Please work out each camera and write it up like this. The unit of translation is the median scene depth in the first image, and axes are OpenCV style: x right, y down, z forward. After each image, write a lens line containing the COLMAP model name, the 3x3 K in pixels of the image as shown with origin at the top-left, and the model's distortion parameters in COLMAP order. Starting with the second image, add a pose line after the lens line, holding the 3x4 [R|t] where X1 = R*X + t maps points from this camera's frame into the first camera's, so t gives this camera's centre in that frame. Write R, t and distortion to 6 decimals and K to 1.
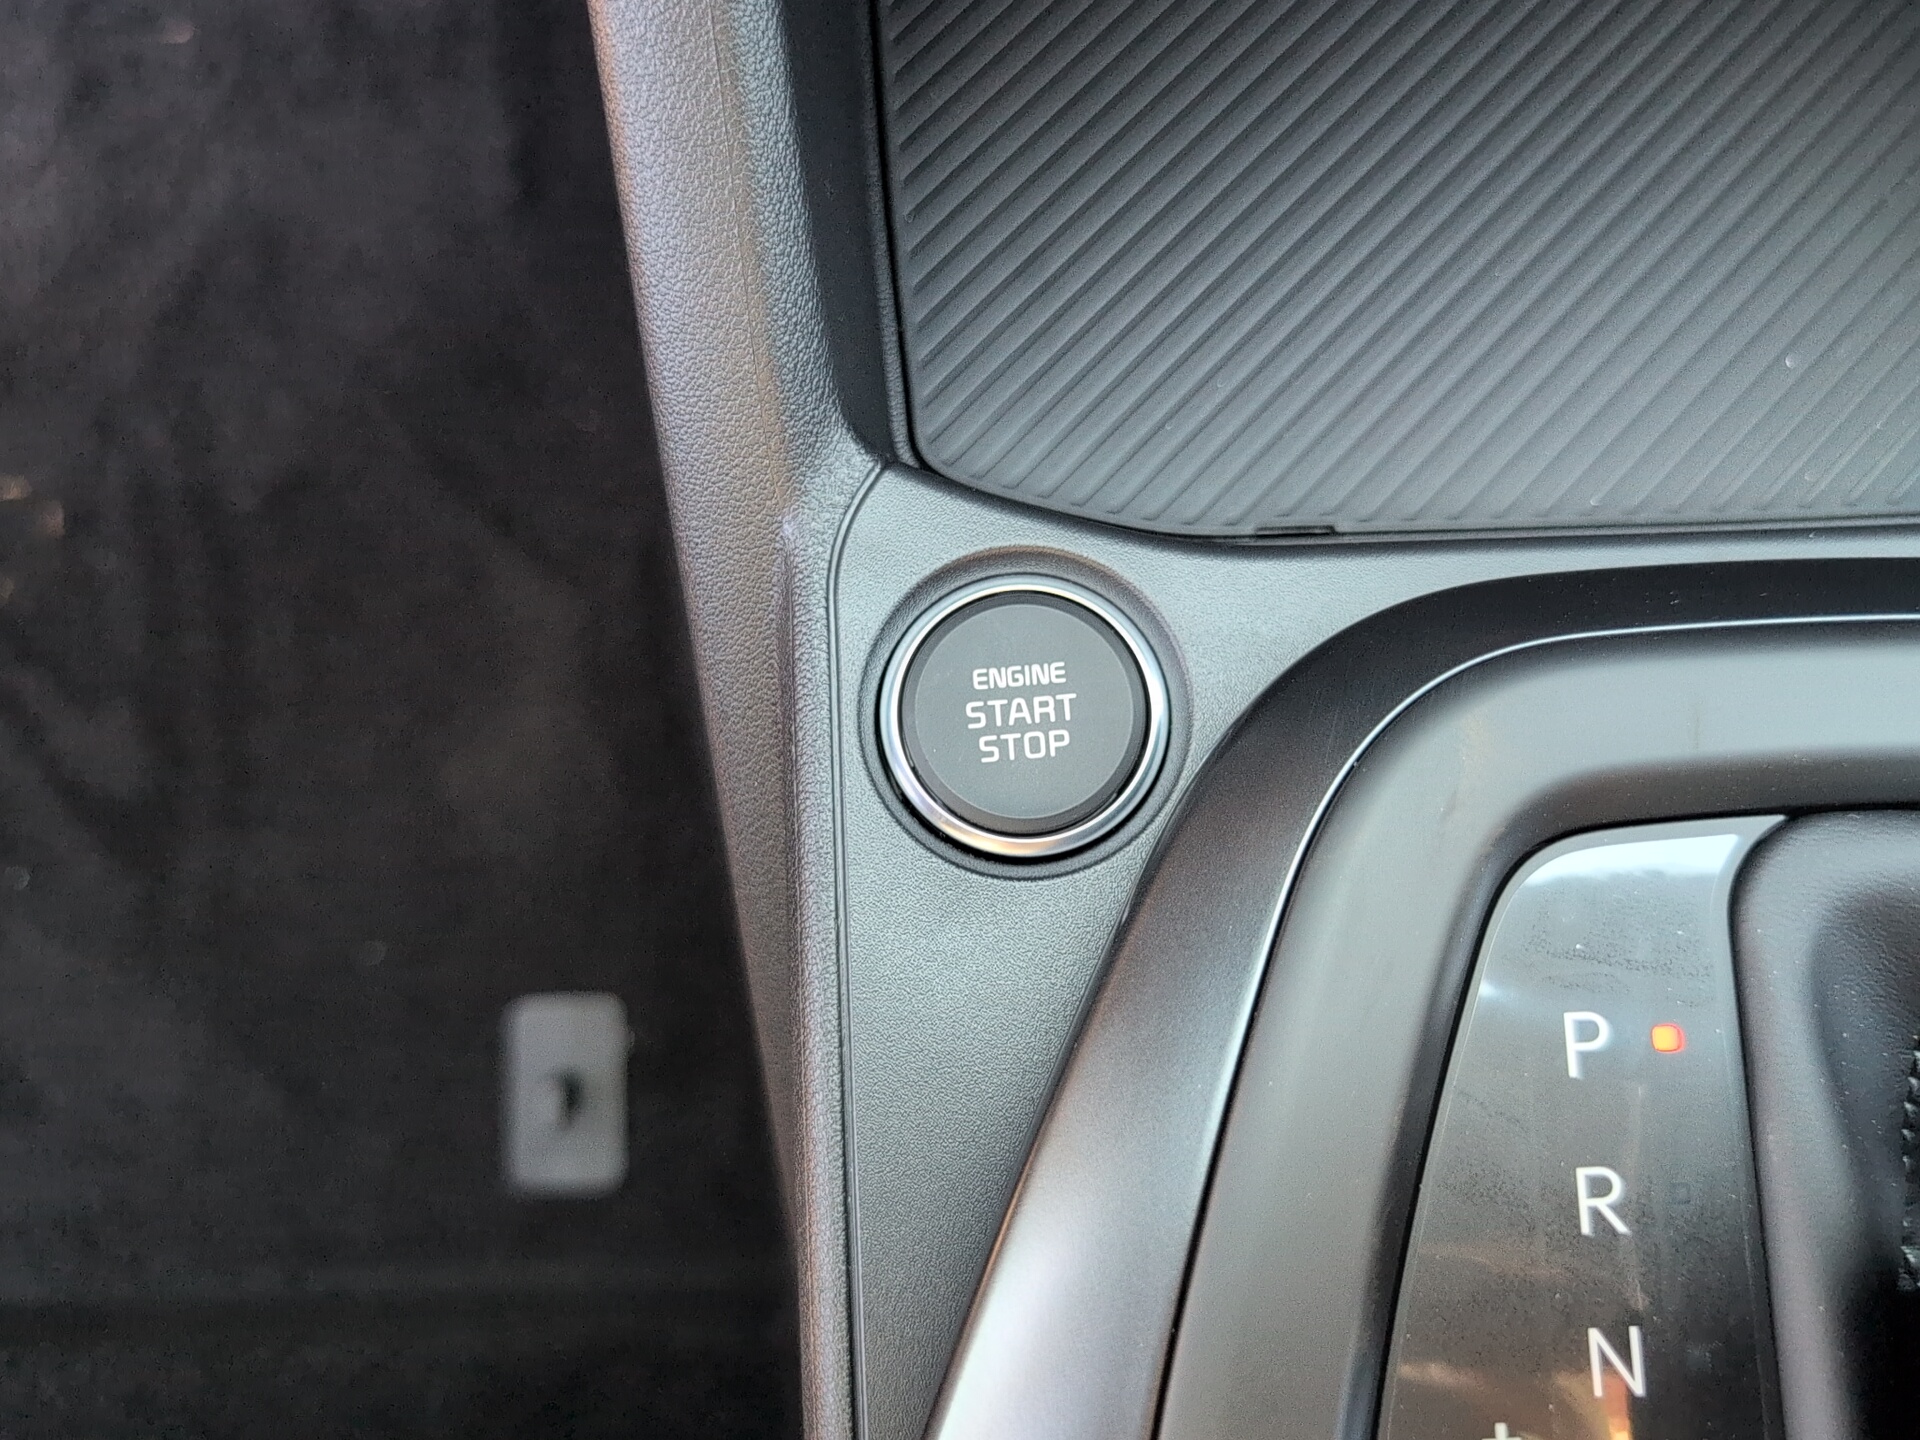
lens RADIAL K [[1601.3, 0, 960.0], [0, 1601.3, 720.0], [0, 0, 1]] dist [-0.017259, -0.000034]
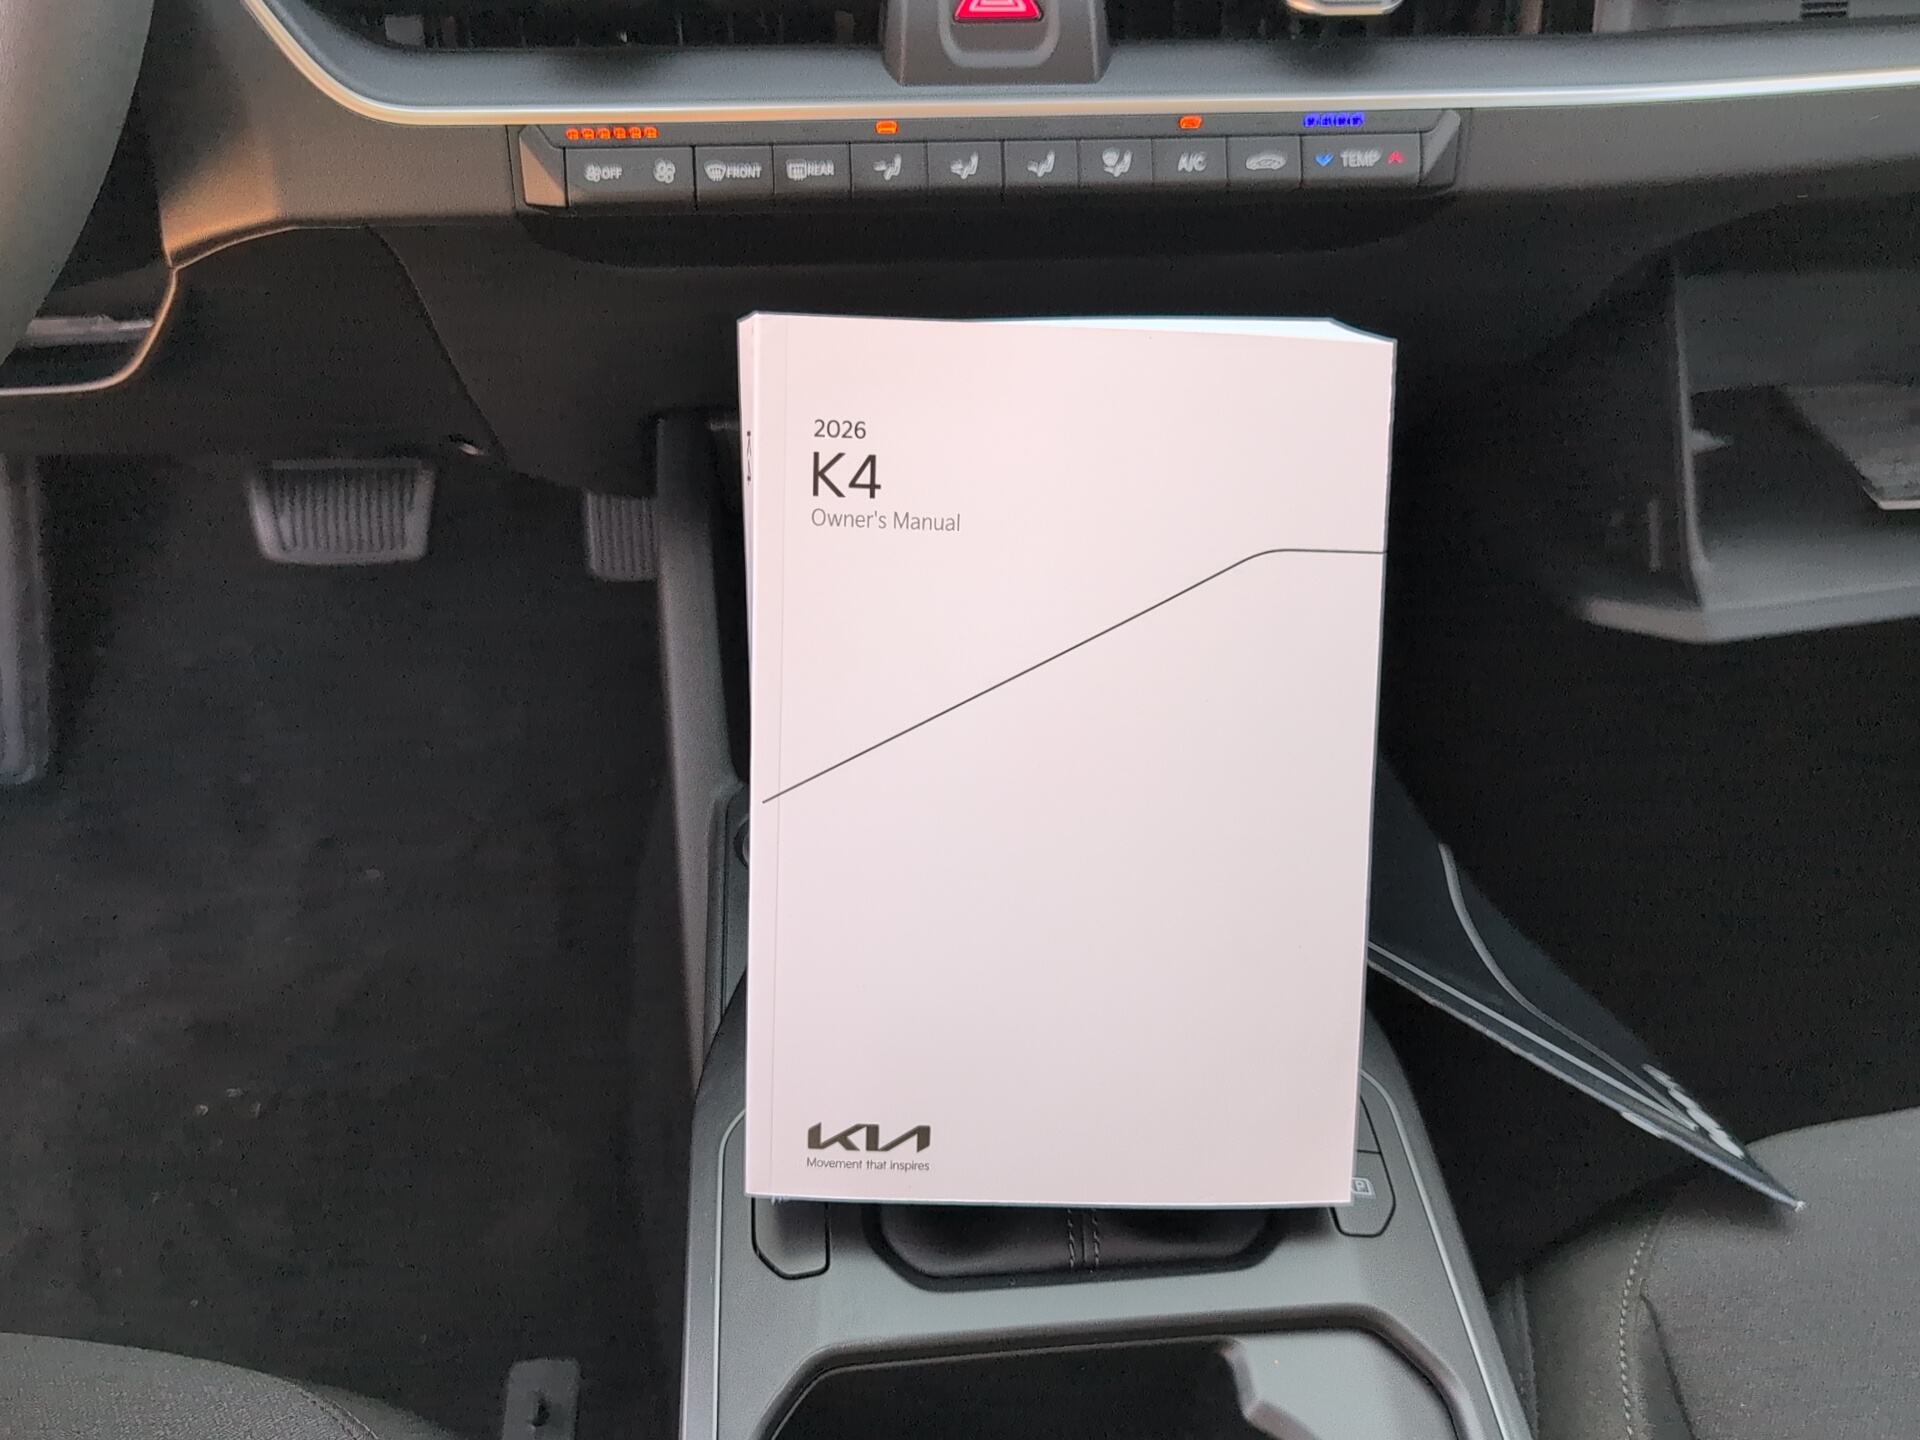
lens RADIAL K [[1601.3, 0, 960.0], [0, 1601.3, 720.0], [0, 0, 1]] dist [-0.017259, -0.000034]
pose [[0.998443, -0.014838, 0.053767, 0.076840], [0.045322, 0.777707, -0.626991, 0.644950], [-0.032512, 0.628452, 0.777169, -0.571073]]
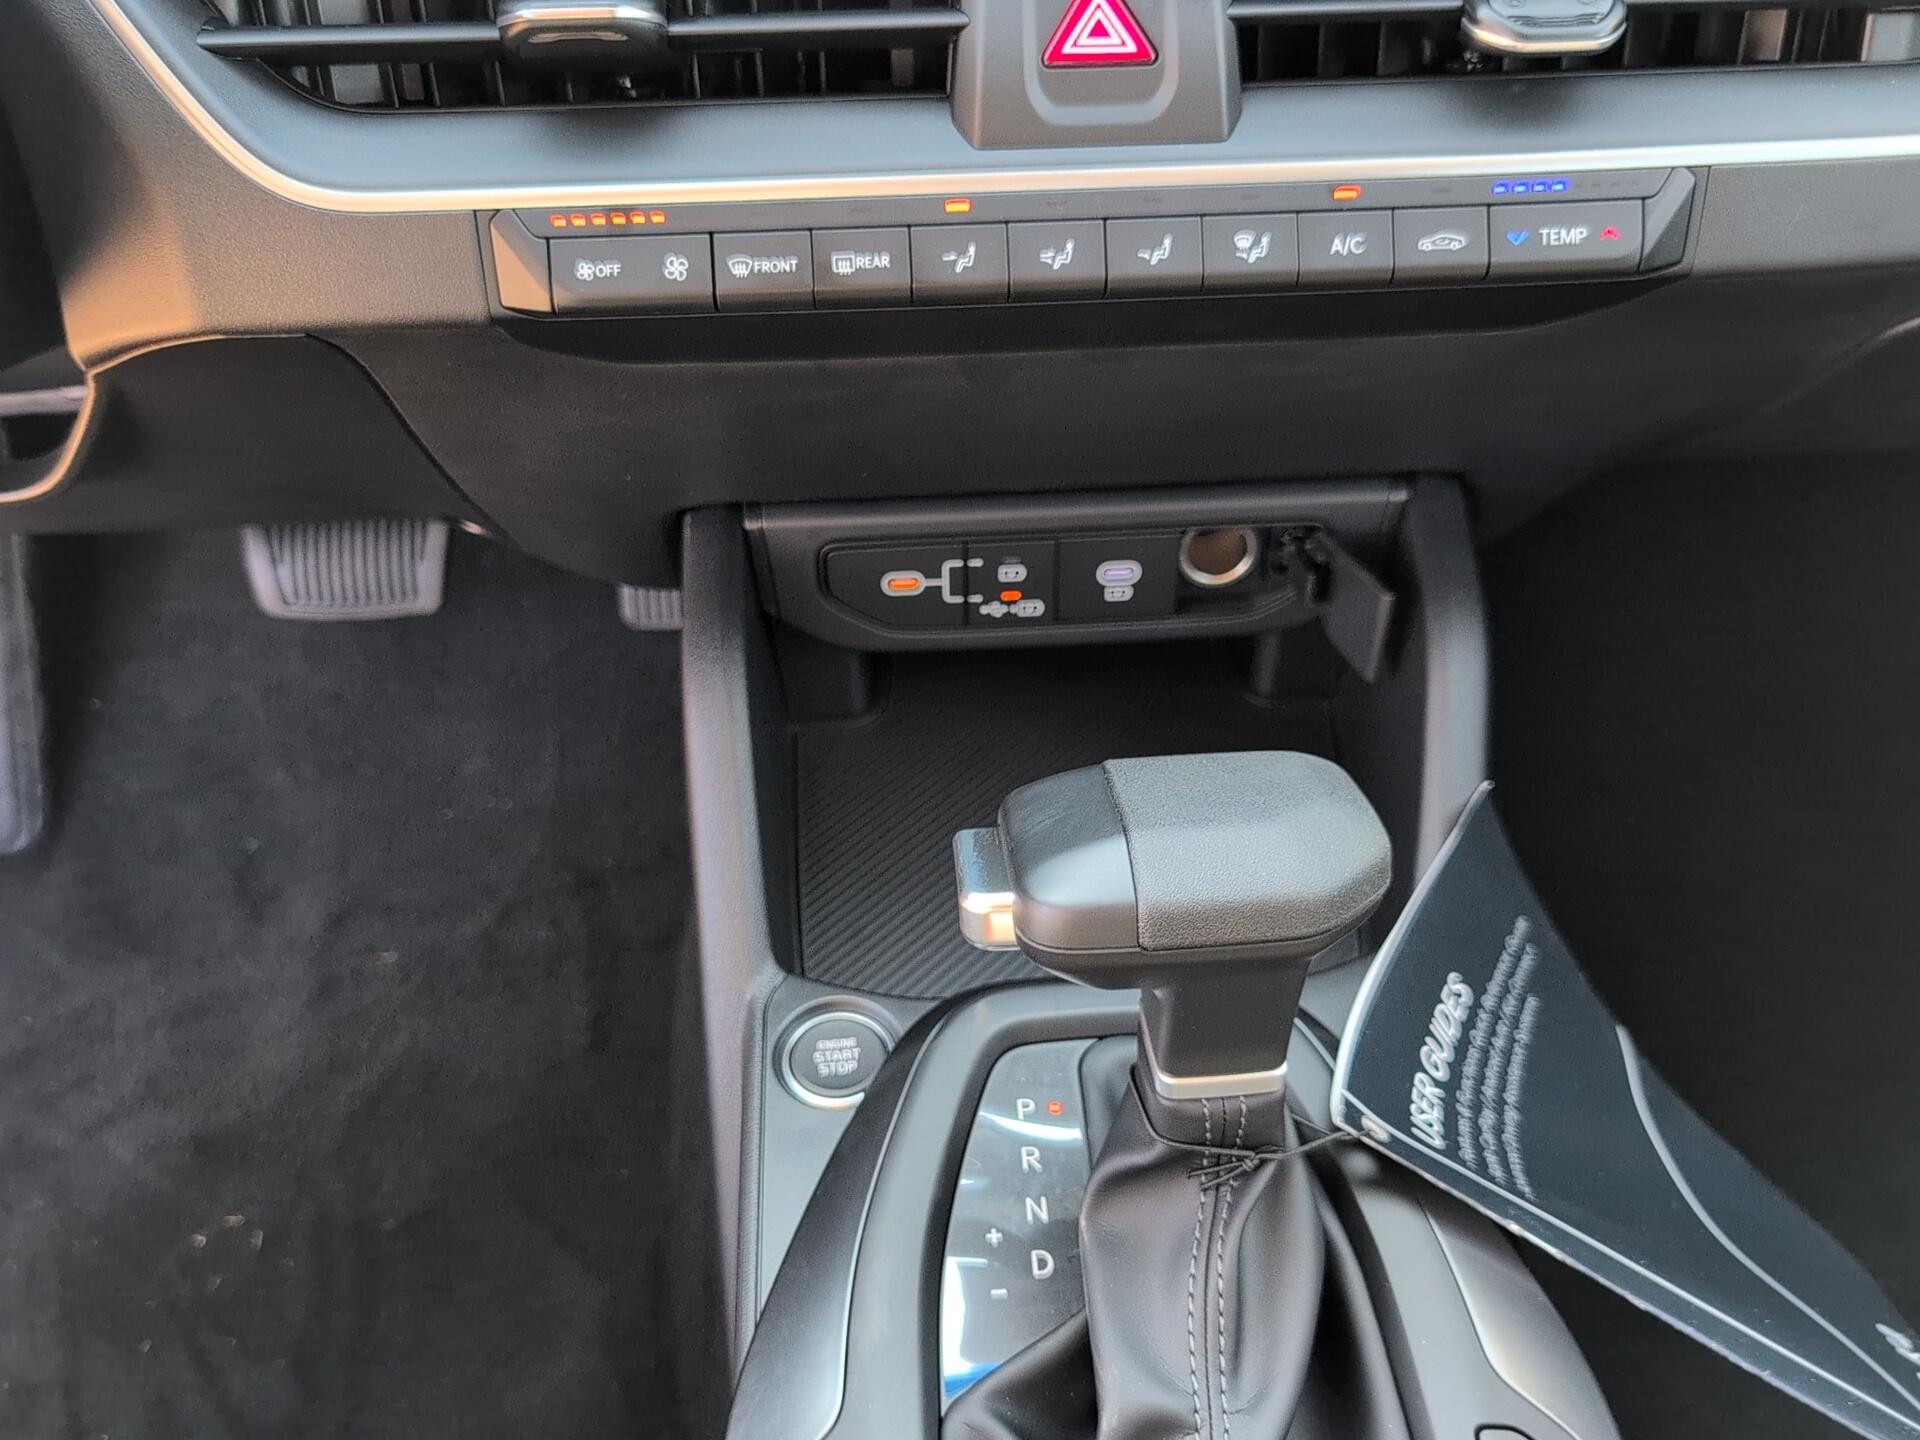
lens RADIAL K [[1617.2, 0, 969.0], [0, 1617.2, 718.5], [0, 0, 1]] dist [-0.018692, -0.011914]
pose [[0.999632, -0.017758, 0.020497, 0.075360], [0.026495, 0.800697, -0.598484, 0.409655], [-0.005784, 0.598807, 0.800873, -0.510198]]
